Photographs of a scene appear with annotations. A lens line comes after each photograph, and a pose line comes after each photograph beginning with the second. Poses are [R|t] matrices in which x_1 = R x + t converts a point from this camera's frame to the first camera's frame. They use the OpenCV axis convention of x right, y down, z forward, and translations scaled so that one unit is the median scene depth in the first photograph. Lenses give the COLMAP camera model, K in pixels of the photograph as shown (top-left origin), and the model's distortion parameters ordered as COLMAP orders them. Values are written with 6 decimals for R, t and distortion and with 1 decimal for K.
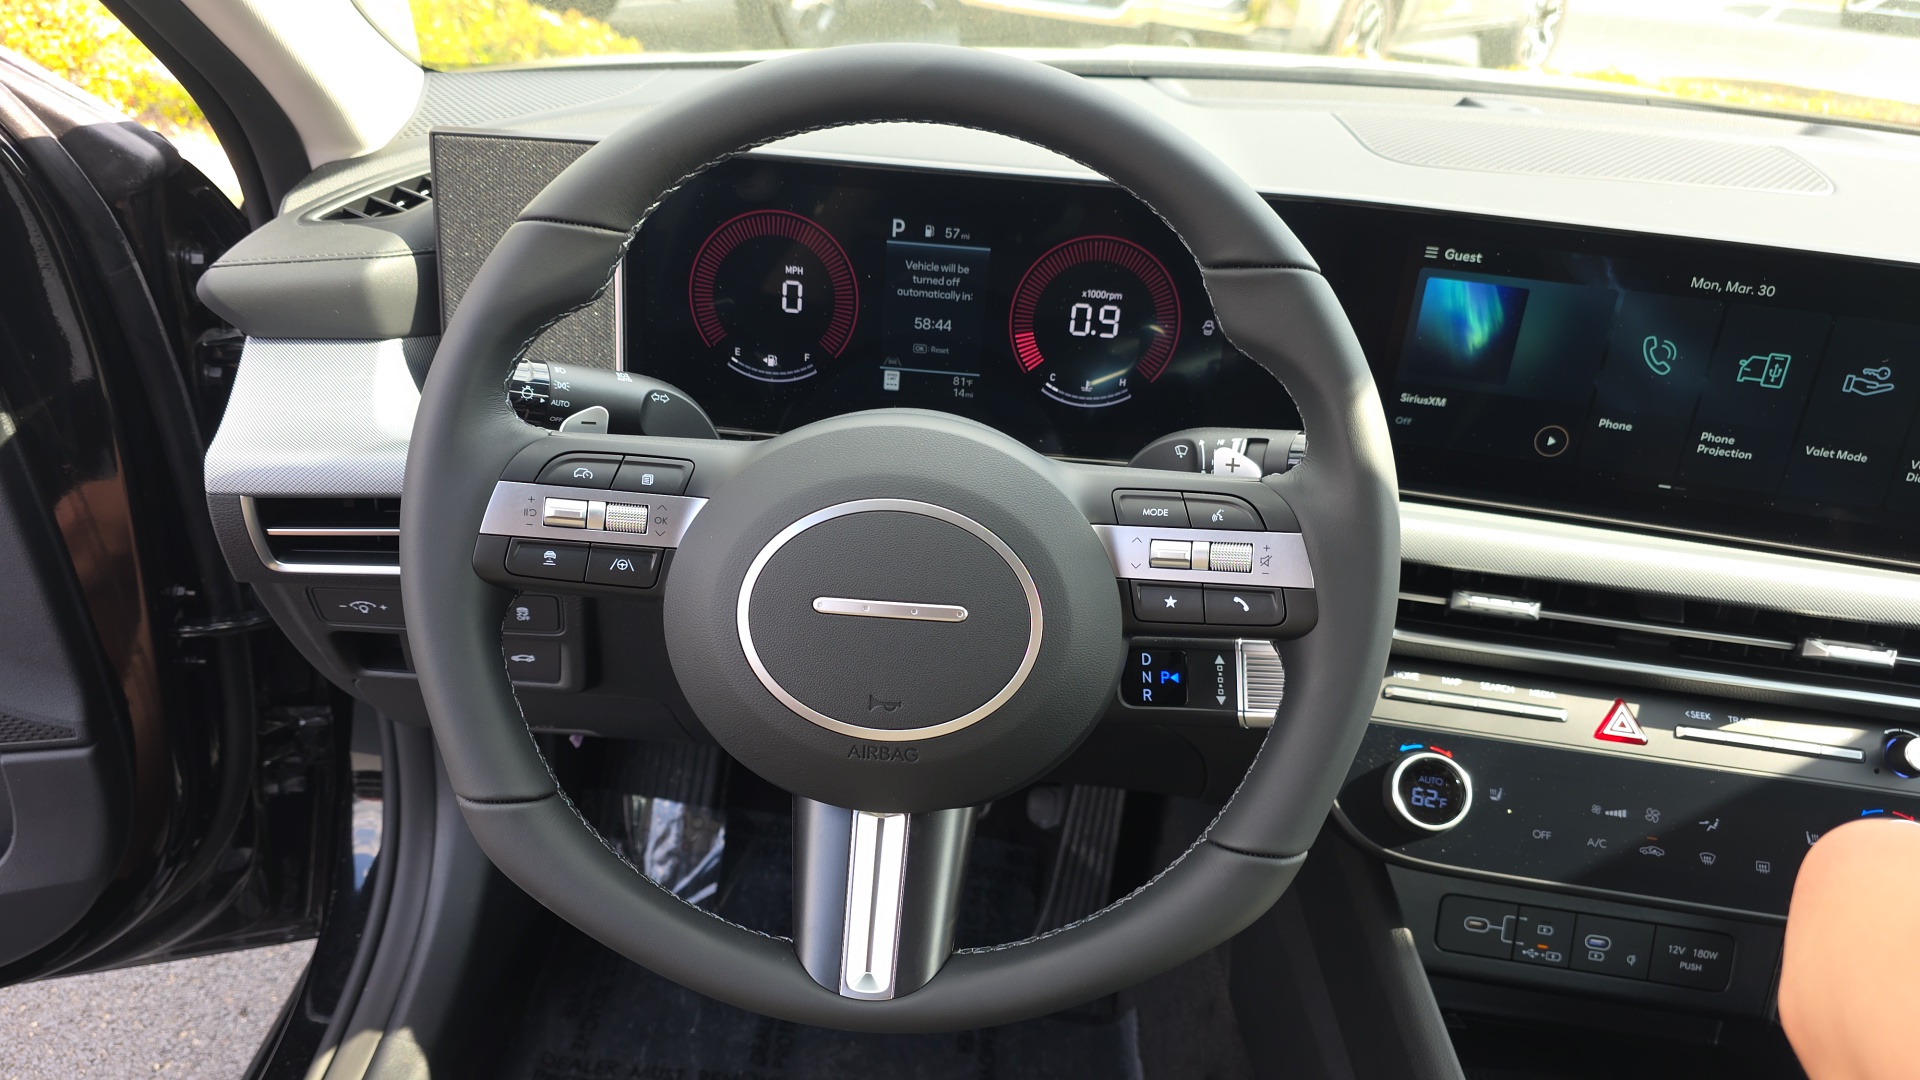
lens RADIAL K [[1313.2, 0, 935.5], [0, 1313.2, 559.6], [0, 0, 1]] dist [0.058298, -0.069731]
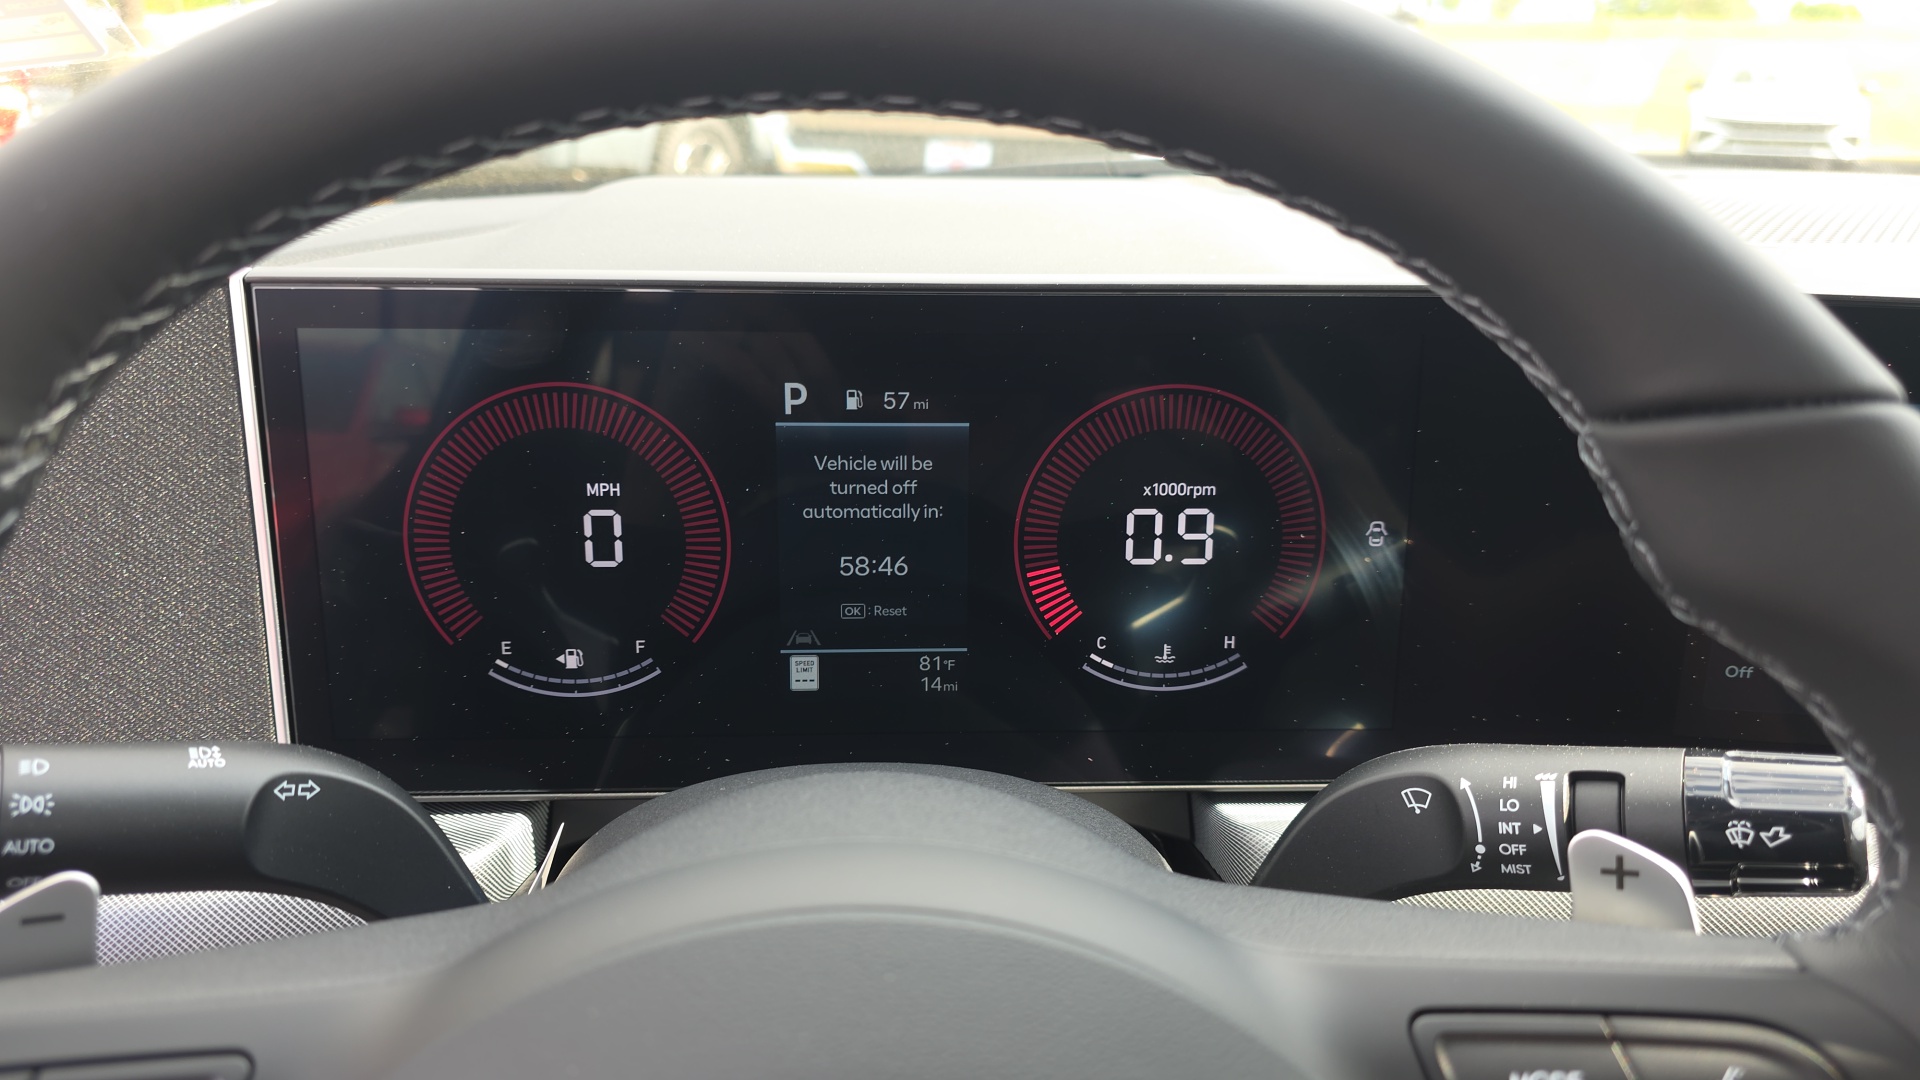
lens RADIAL K [[1316.3, 0, 964.8], [0, 1316.3, 536.4], [0, 0, 1]] dist [0.075266, -0.092478]
pose [[0.993533, -0.081222, 0.079338, -0.006744], [0.092218, 0.984897, -0.146541, -0.110127], [-0.066237, 0.152910, 0.986018, 0.470286]]
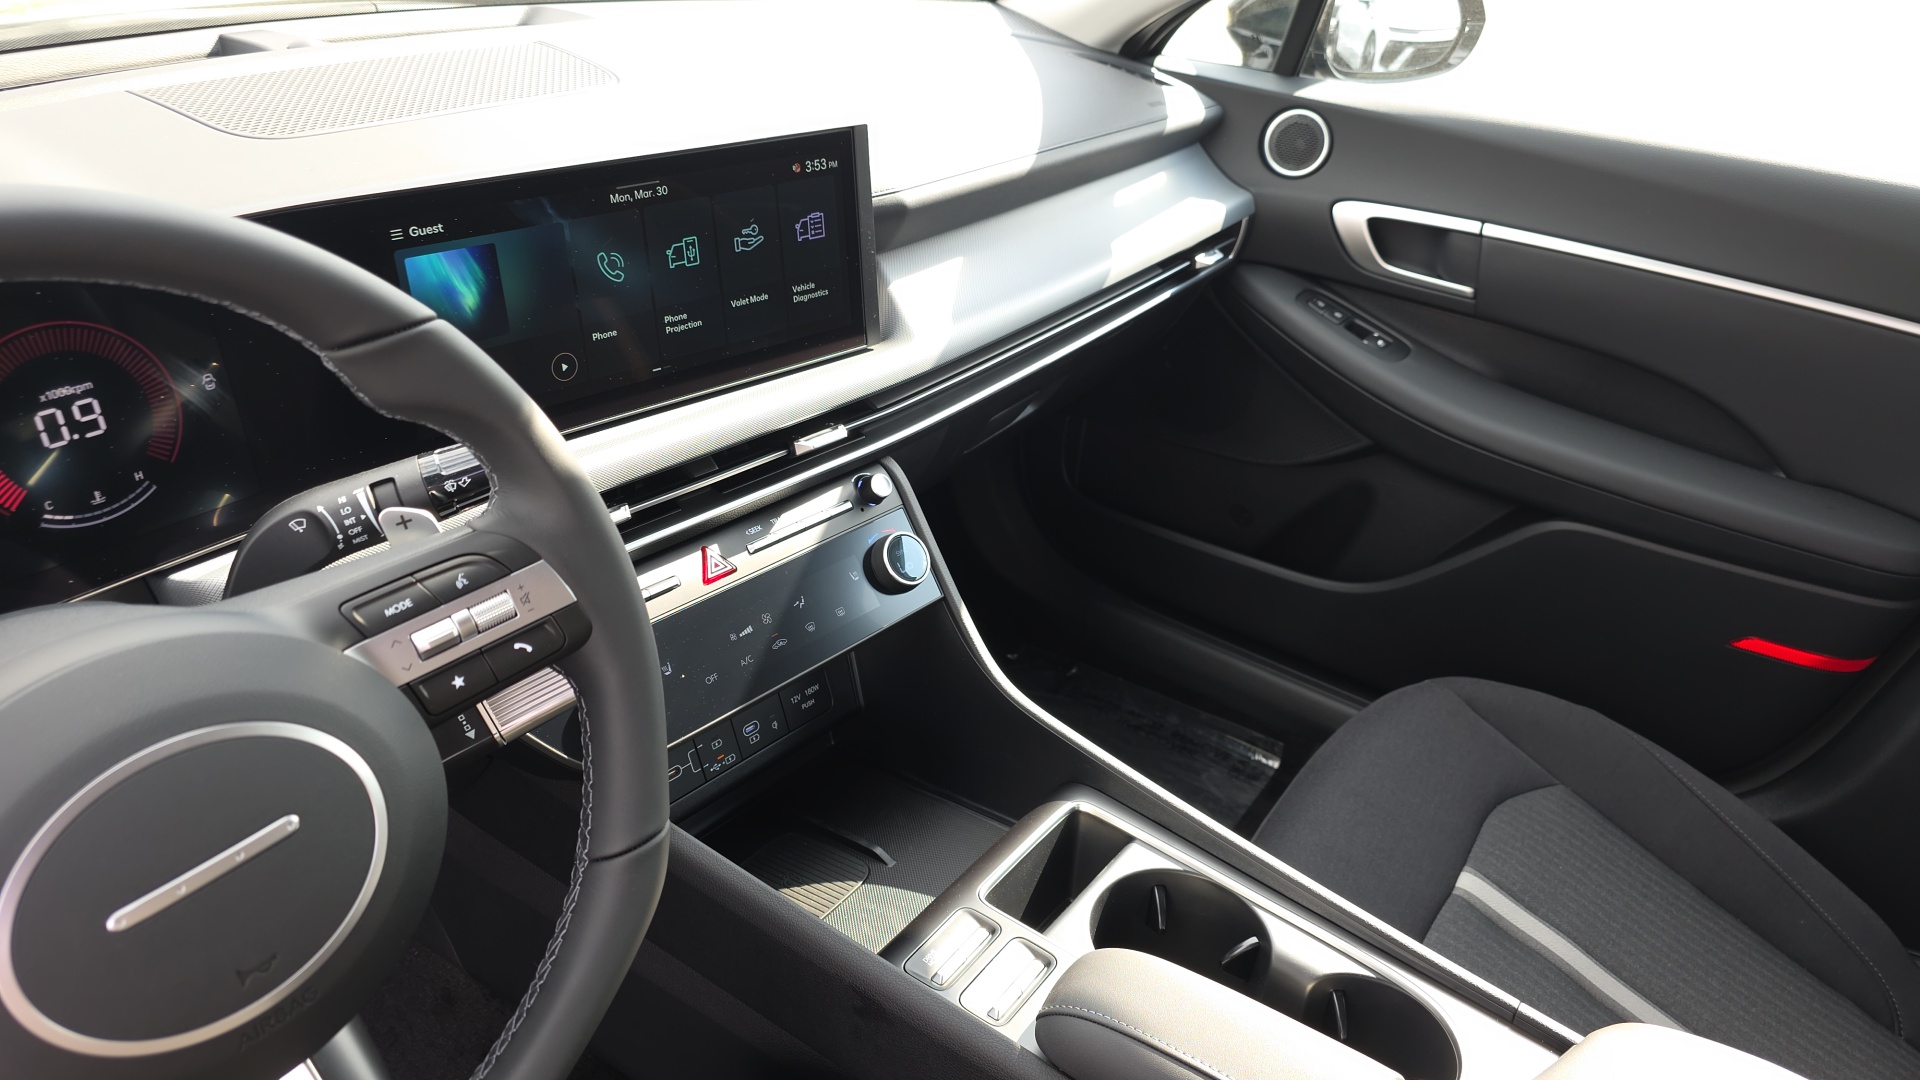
lens RADIAL K [[1316.3, 0, 964.8], [0, 1316.3, 536.4], [0, 0, 1]] dist [0.075266, -0.092478]
pose [[0.539714, -0.444660, 0.714833, -0.203373], [0.362597, 0.889109, 0.279299, -0.150473], [-0.759758, 0.108454, 0.641097, 0.059802]]
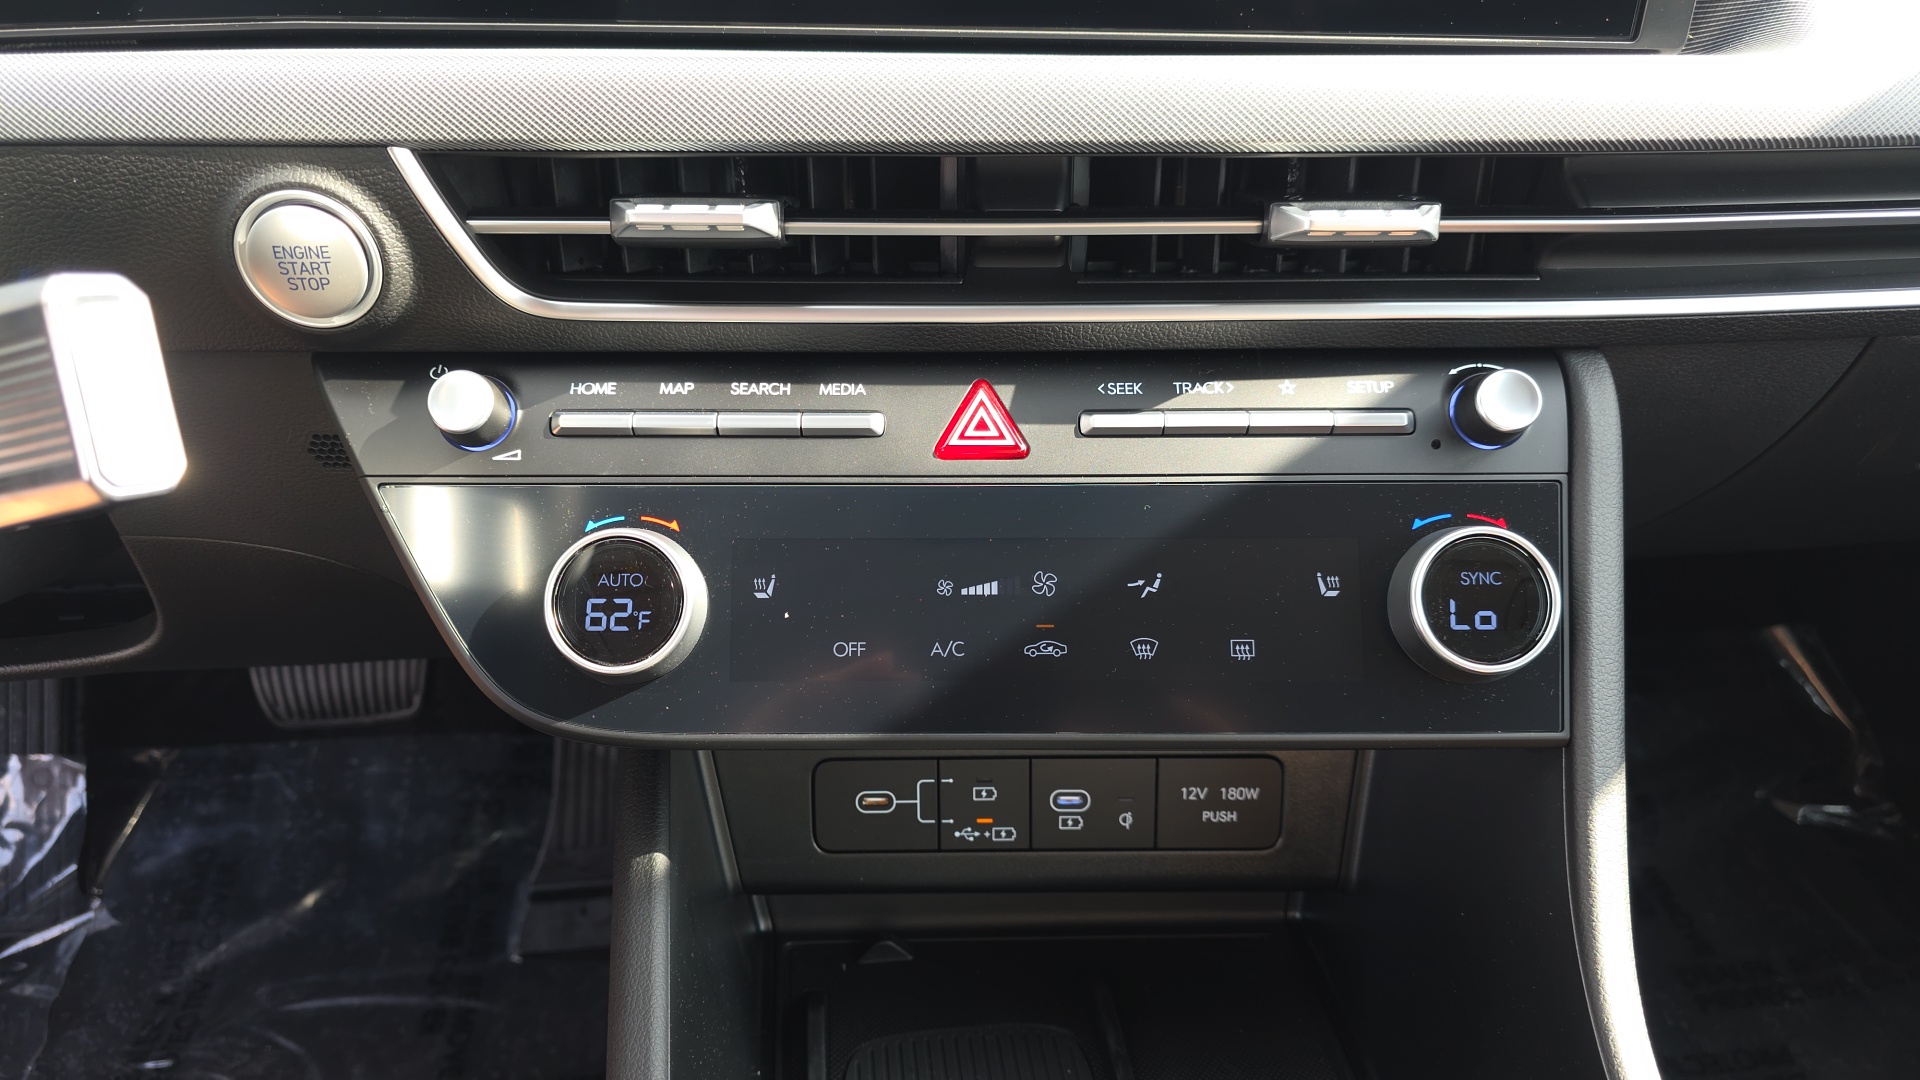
lens RADIAL K [[1313.2, 0, 935.5], [0, 1313.2, 559.6], [0, 0, 1]] dist [0.058298, -0.069731]
pose [[0.986497, -0.141244, 0.082908, 0.447086], [0.130669, 0.983953, 0.121499, 0.110770], [-0.098739, -0.109025, 0.989123, 0.472573]]
